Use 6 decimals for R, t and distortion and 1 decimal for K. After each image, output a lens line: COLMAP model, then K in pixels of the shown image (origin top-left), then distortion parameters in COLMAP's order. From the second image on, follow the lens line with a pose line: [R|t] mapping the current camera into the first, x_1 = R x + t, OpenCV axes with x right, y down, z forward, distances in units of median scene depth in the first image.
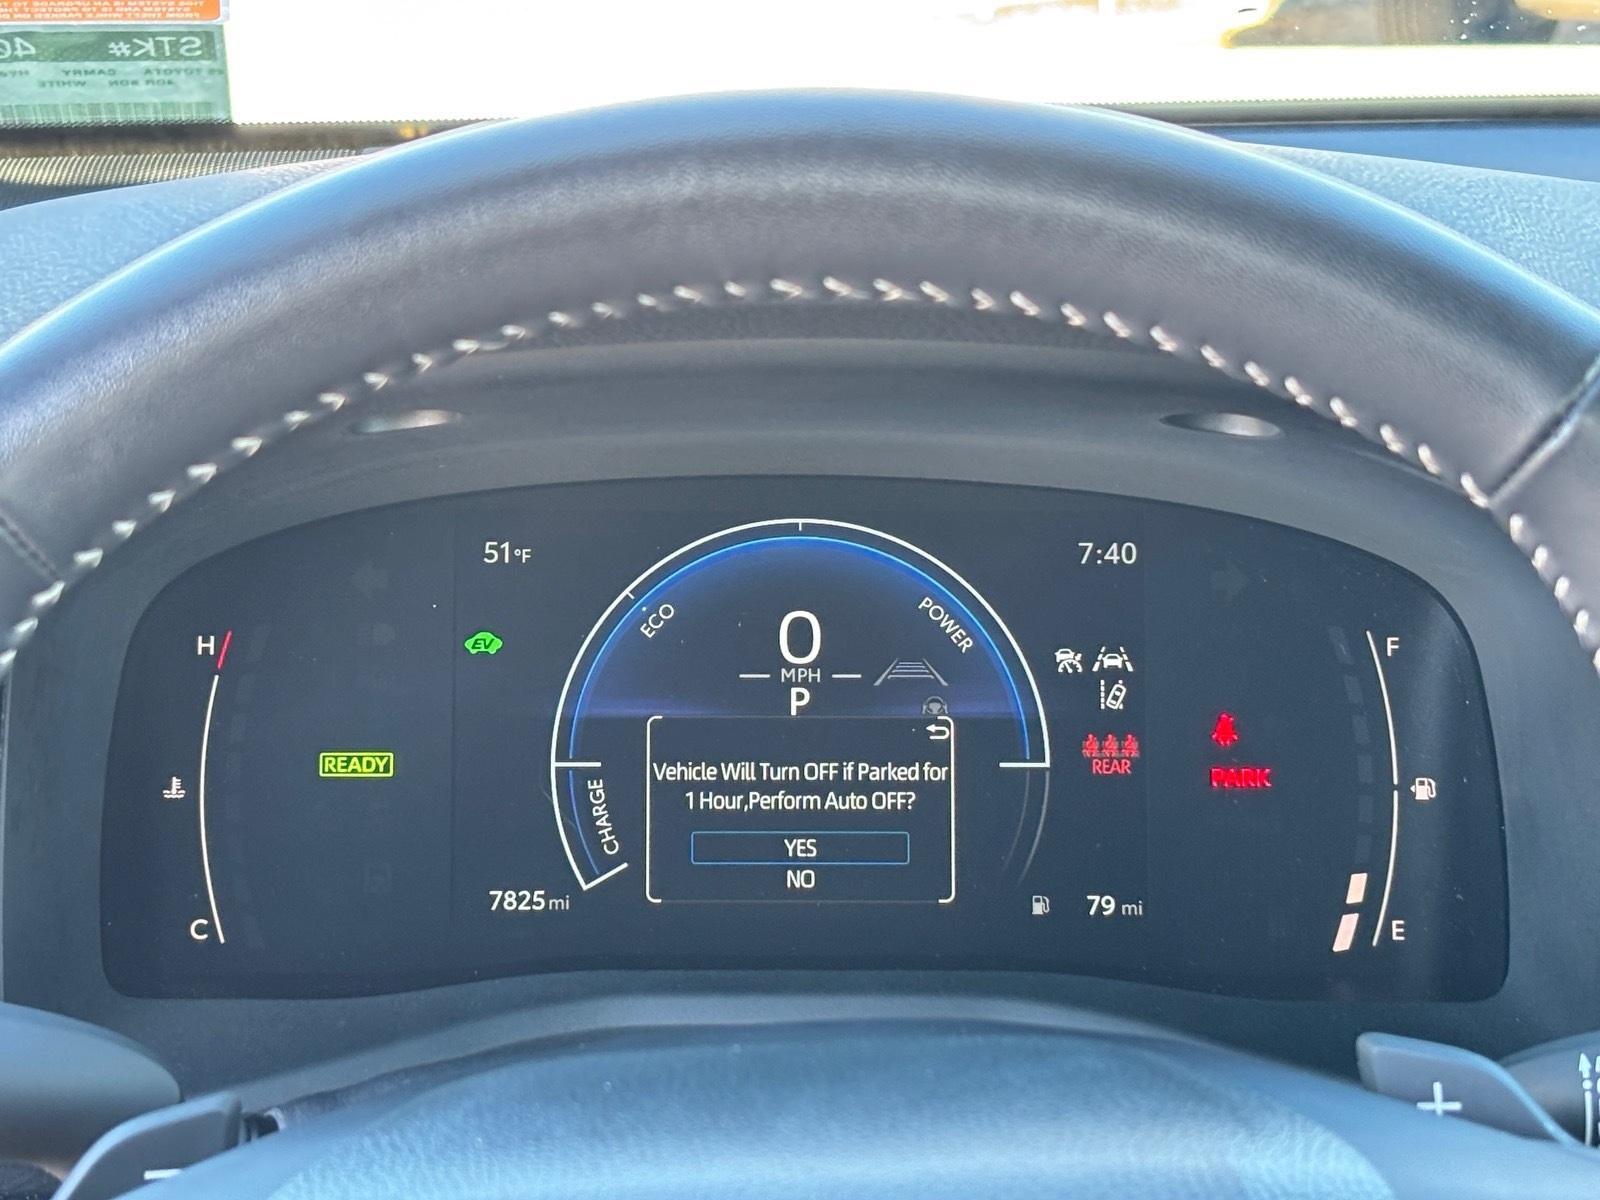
lens RADIAL K [[3255.6, 0, 774.1], [0, 3255.6, 580.6], [0, 0, 1]] dist [0.139888, 0.000000]
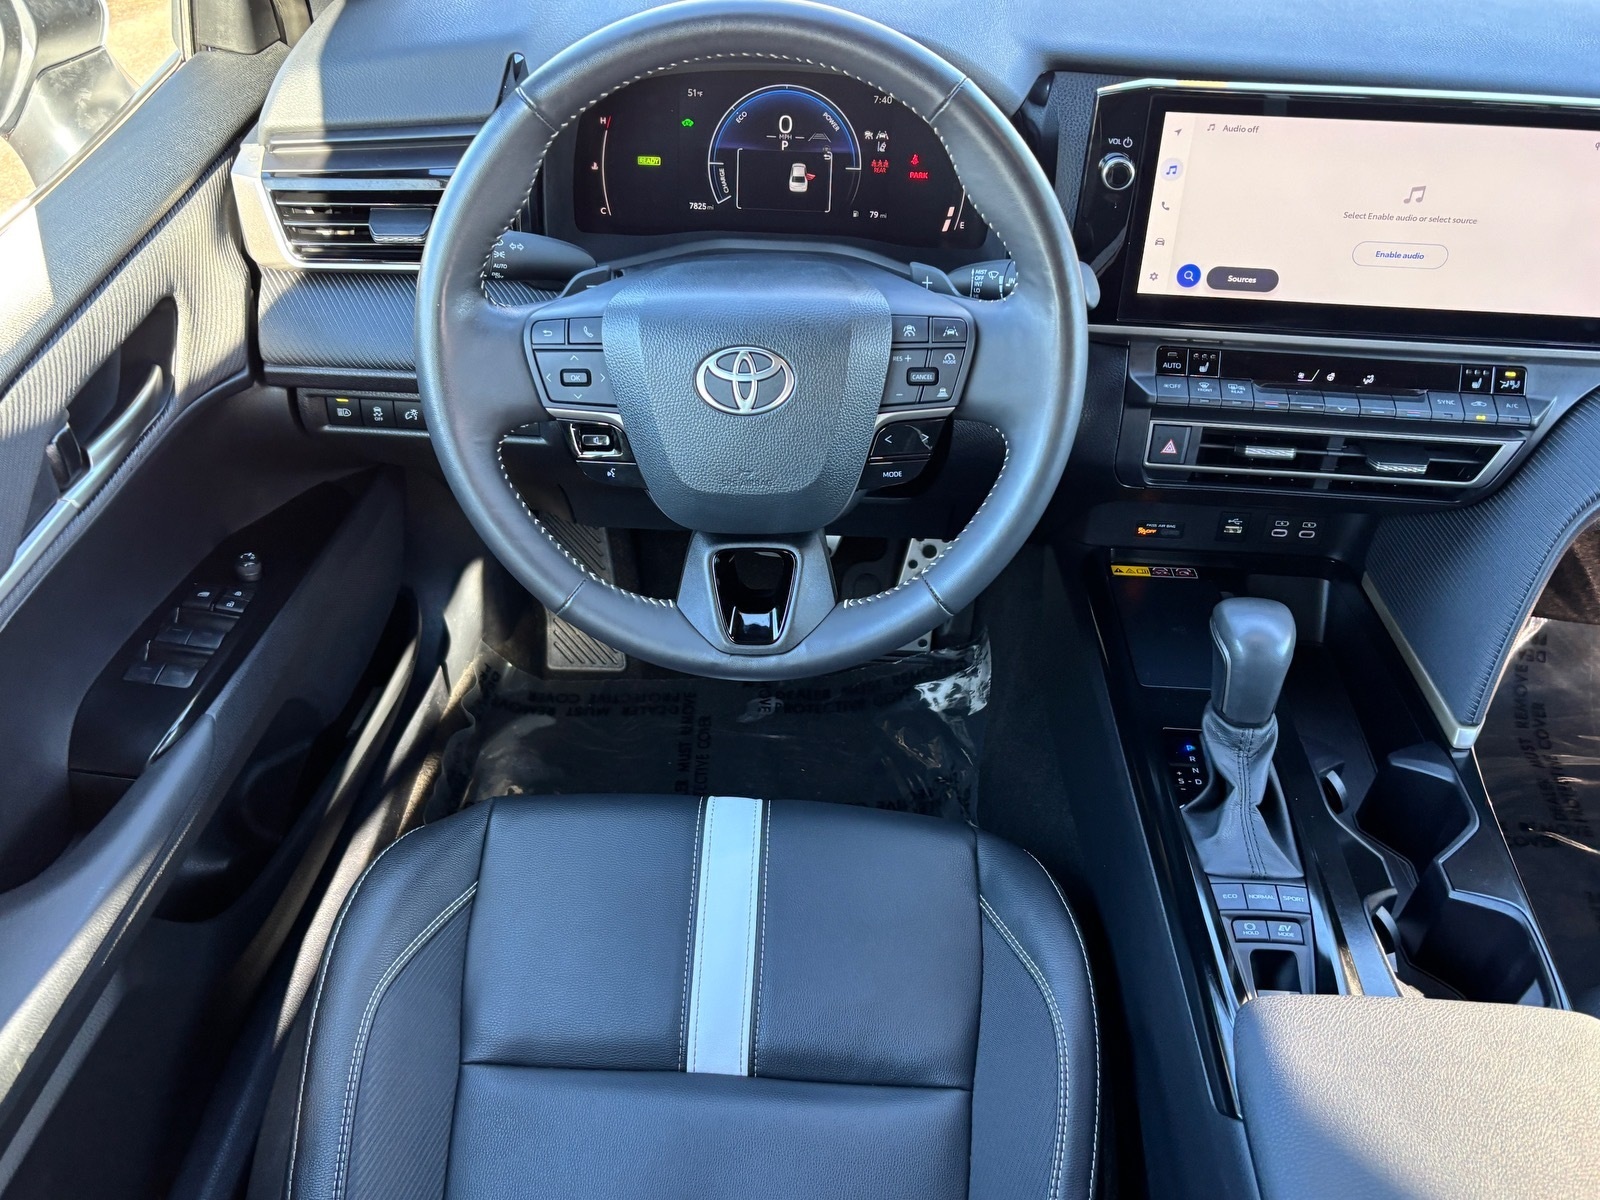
lens RADIAL K [[1396.2, 0, 810.5], [0, 1396.2, 616.8], [0, 0, 1]] dist [0.028642, -0.035030]
pose [[0.998162, 0.049163, -0.035424, 0.105884], [-0.030809, 0.915137, 0.401964, -0.094639], [0.052180, -0.400134, 0.914970, -0.461053]]
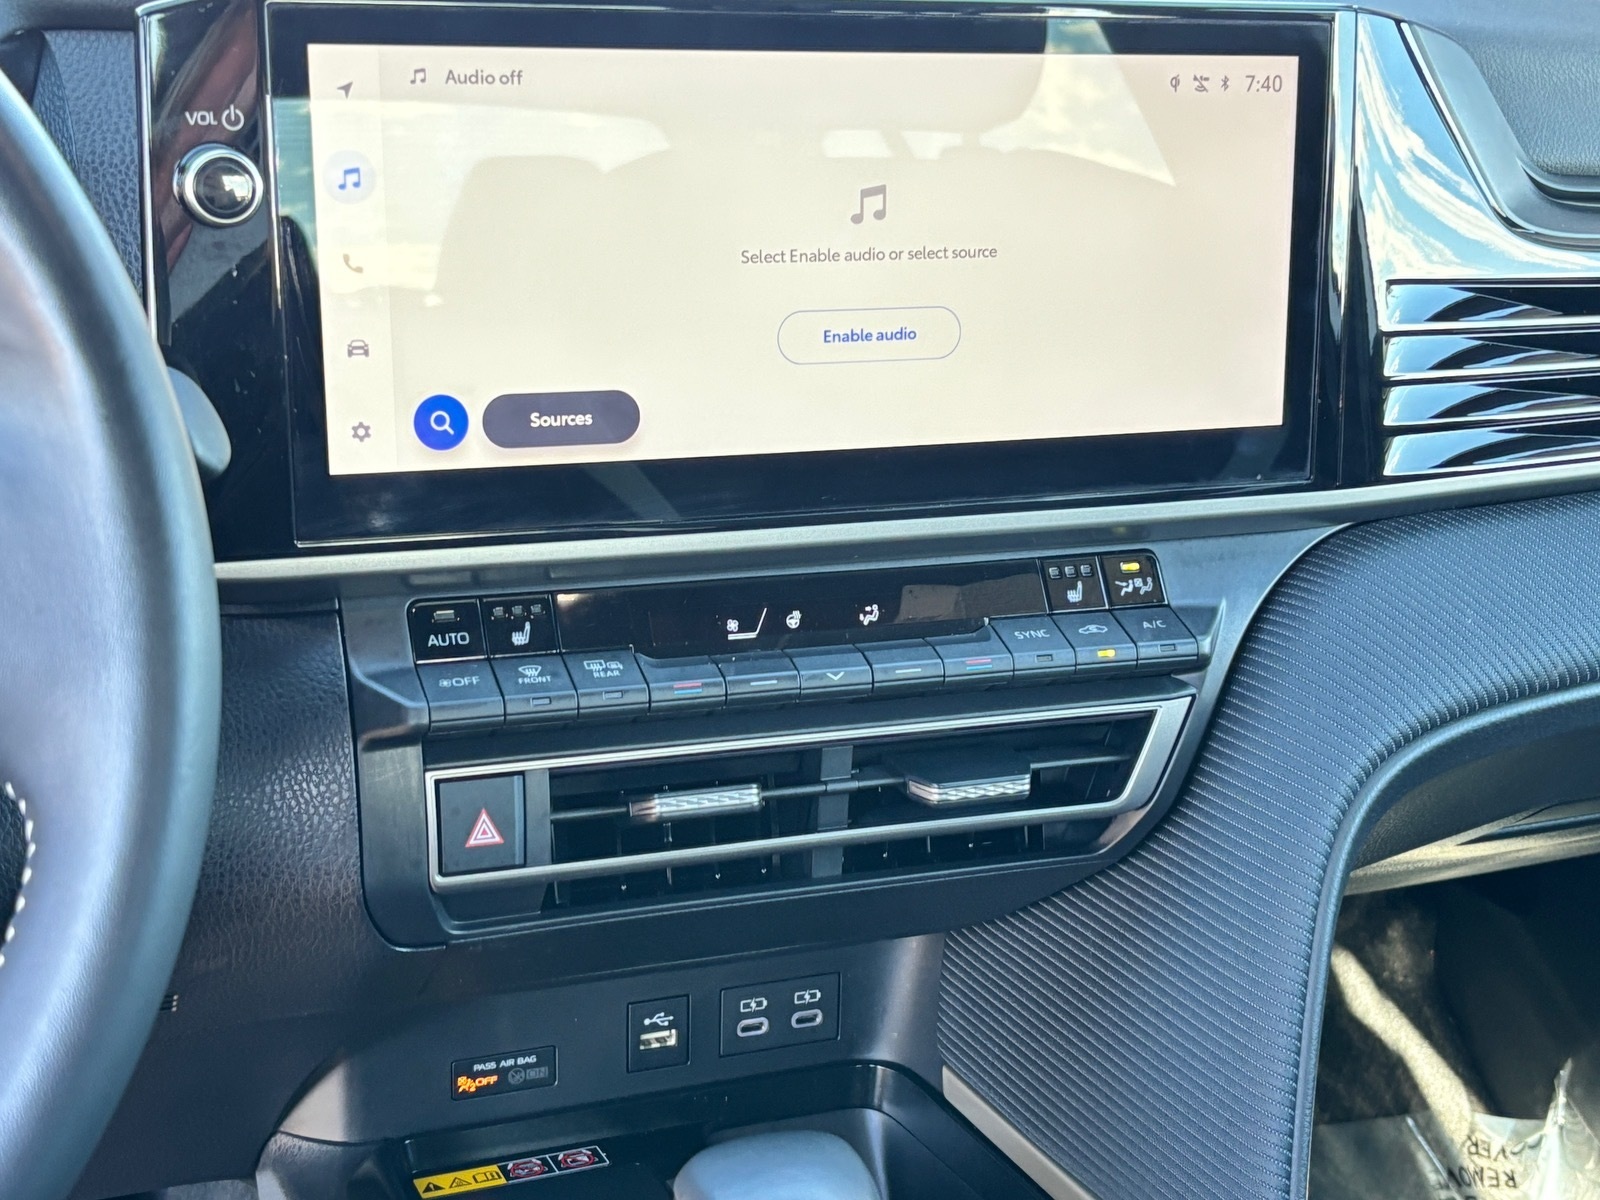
lens RADIAL K [[2187.1, 0, 771.1], [0, 2187.1, 622.4], [0, 0, 1]] dist [0.104734, 0.000000]
pose [[0.934157, -0.086770, 0.346153, 0.202582], [0.062897, 0.994838, 0.079636, 0.134976], [-0.351276, -0.052621, 0.934792, -0.017826]]
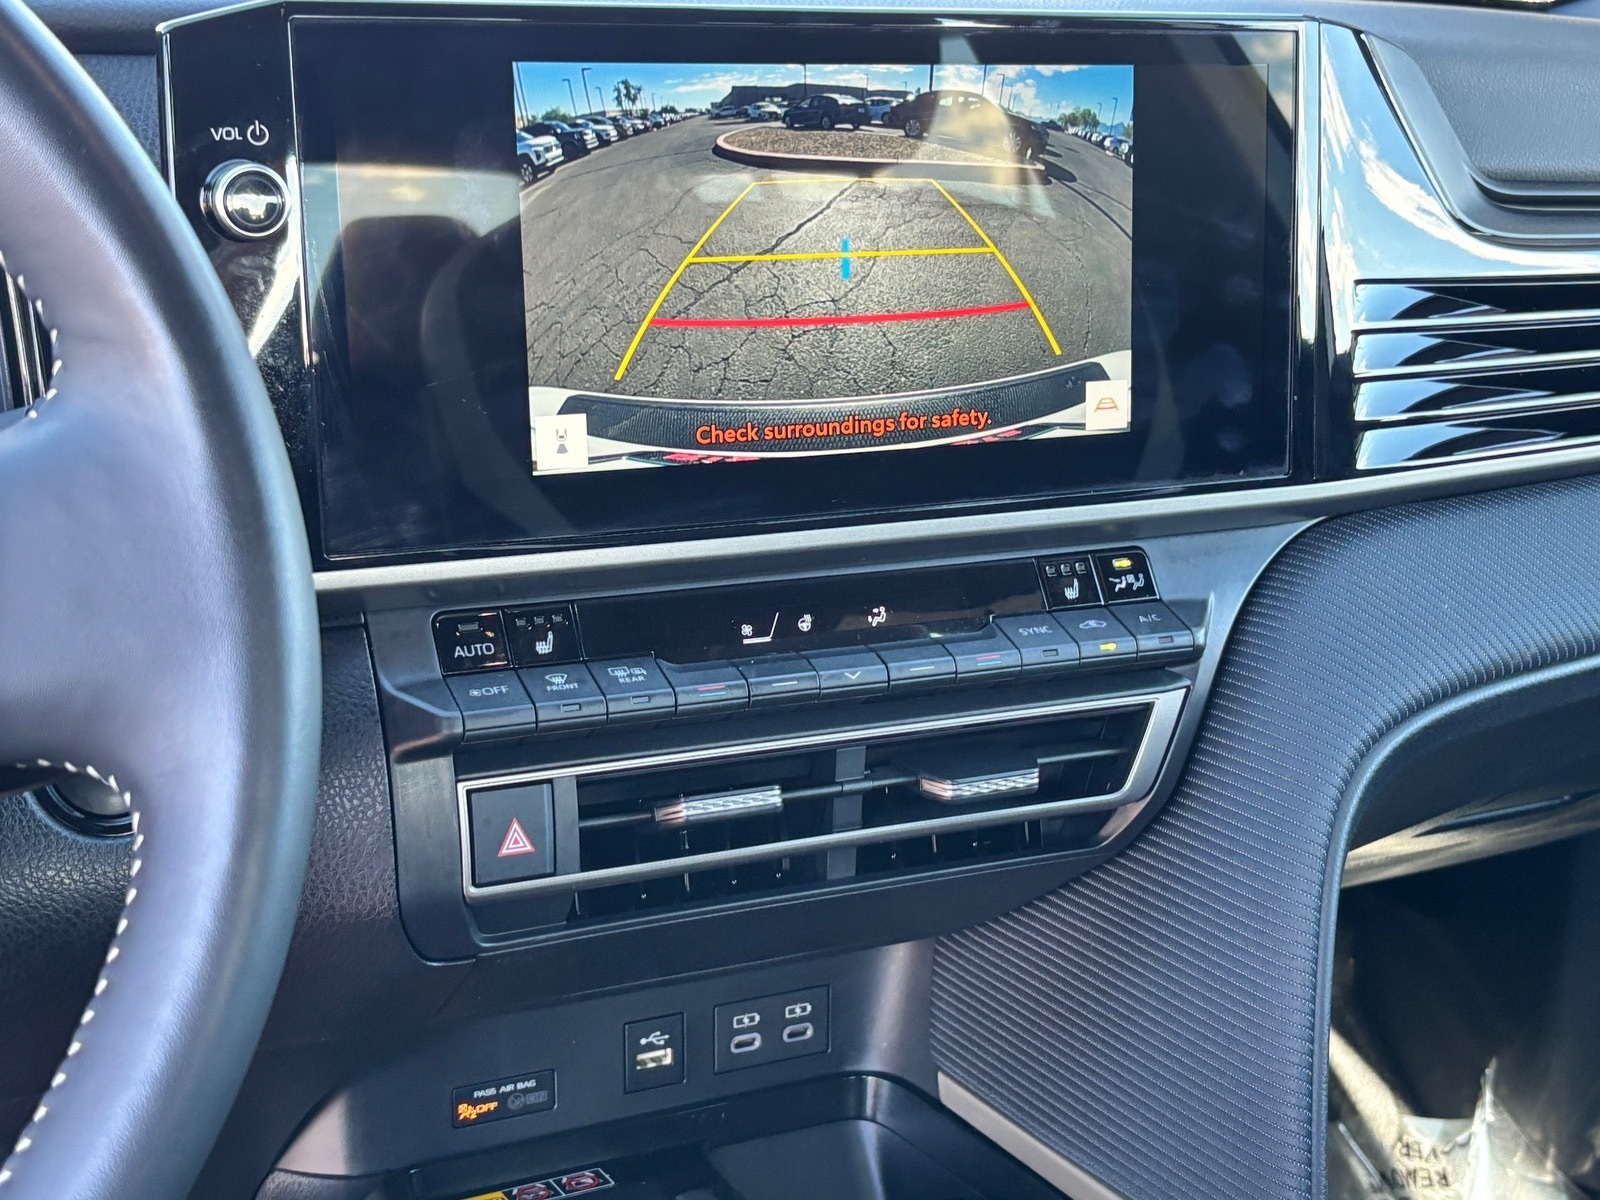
lens RADIAL K [[2187.1, 0, 761.4], [0, 2187.1, 628.2], [0, 0, 1]] dist [0.104734, 0.000000]
pose [[0.905391, -0.108119, 0.410582, 0.130426], [0.093137, 0.994055, 0.056386, 0.155480], [-0.414238, -0.012811, 0.910078, -0.002137]]
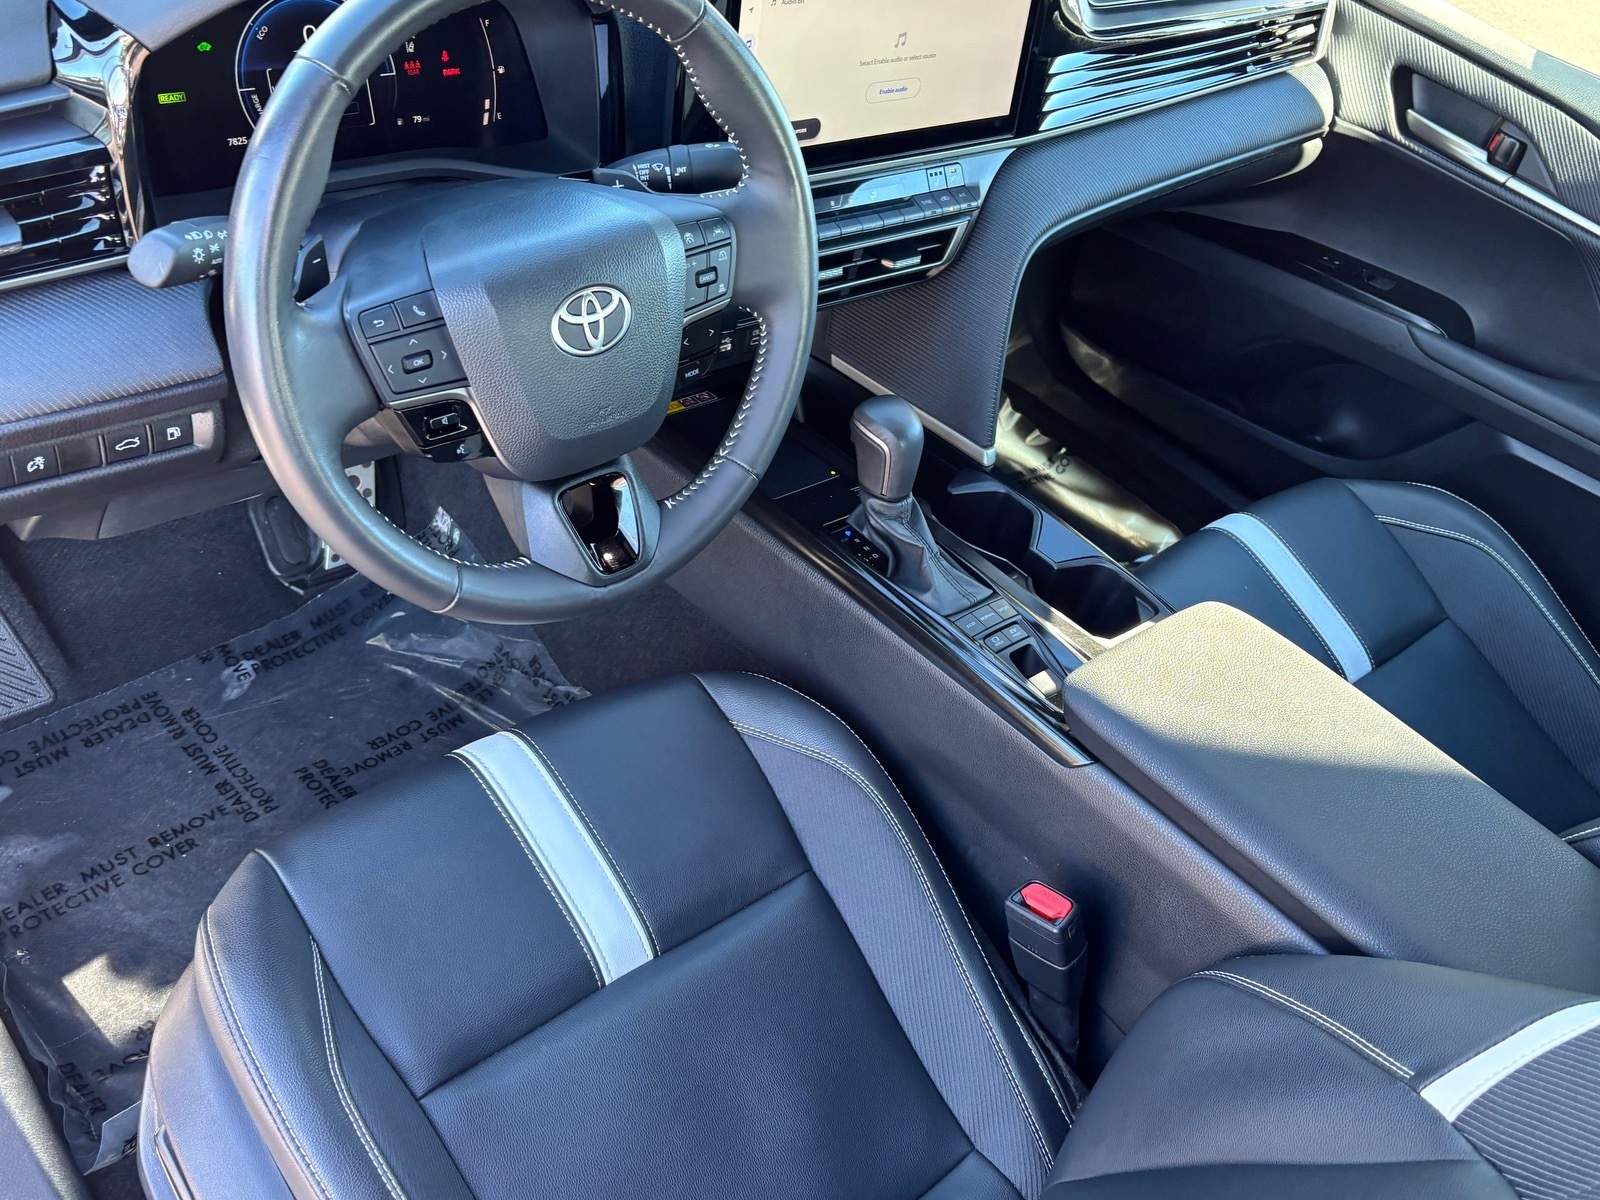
lens RADIAL K [[1464.3, 0, 792.8], [0, 1464.3, 615.6], [0, 0, 1]] dist [0.030828, 0.000000]
pose [[0.750057, -0.316821, 0.580550, -0.603116], [-0.020937, 0.865982, 0.499637, -0.202780], [-0.661041, -0.386911, 0.642903, -0.340157]]
